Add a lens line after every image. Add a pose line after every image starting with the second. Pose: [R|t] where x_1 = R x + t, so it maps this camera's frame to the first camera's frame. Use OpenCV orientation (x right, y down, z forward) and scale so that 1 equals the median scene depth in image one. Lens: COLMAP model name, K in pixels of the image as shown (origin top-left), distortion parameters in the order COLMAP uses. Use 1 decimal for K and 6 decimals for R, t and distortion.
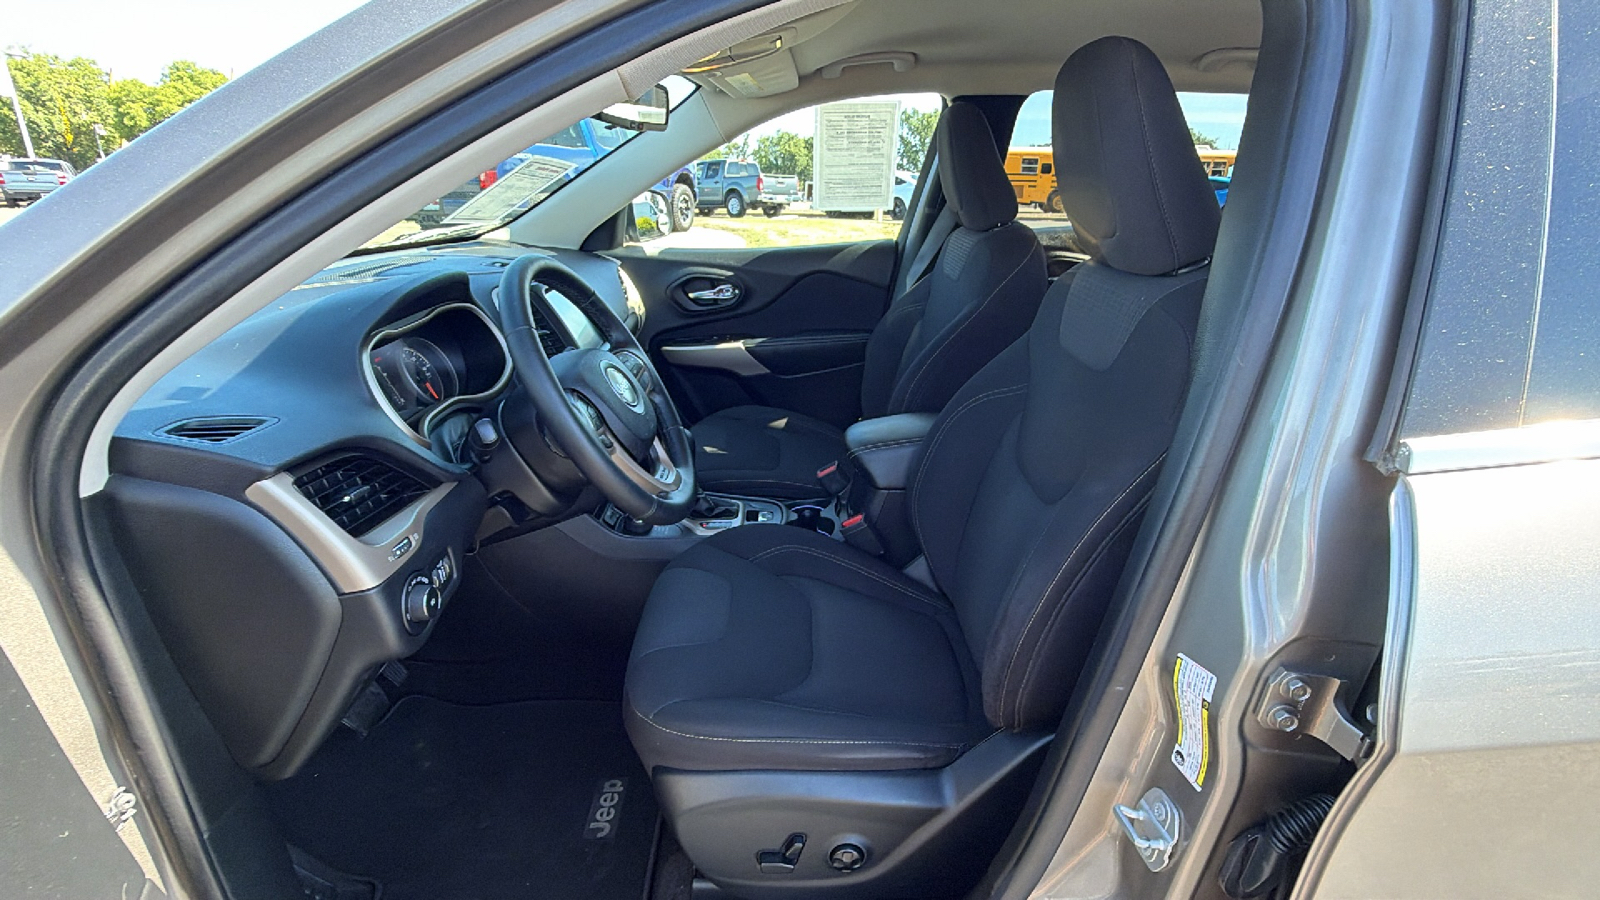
lens RADIAL K [[762.5, 0, 800.0], [0, 762.5, 450.0], [0, 0, 1]] dist [-0.000798, 0.000293]
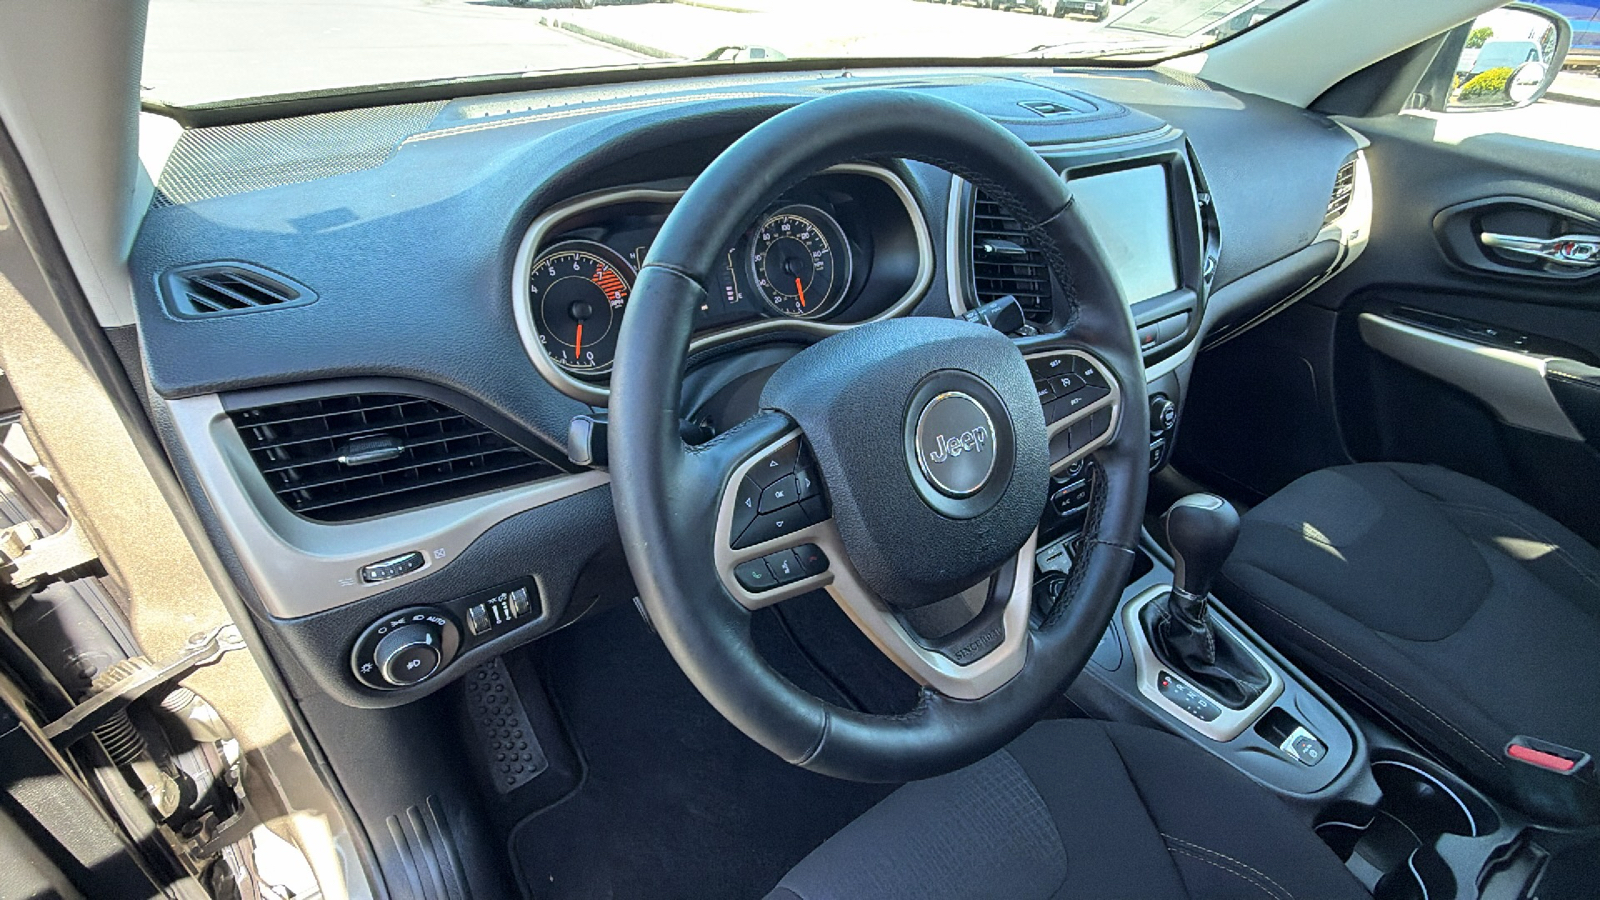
lens RADIAL K [[722.9, 0, 800.0], [0, 722.9, 450.0], [0, 0, 1]] dist [-0.001096, -0.000416]
pose [[0.556146, 0.480611, -0.678023, -0.002630], [-0.325505, 0.876616, 0.354387, -0.101589], [0.764688, 0.023609, 0.643968, 0.348364]]
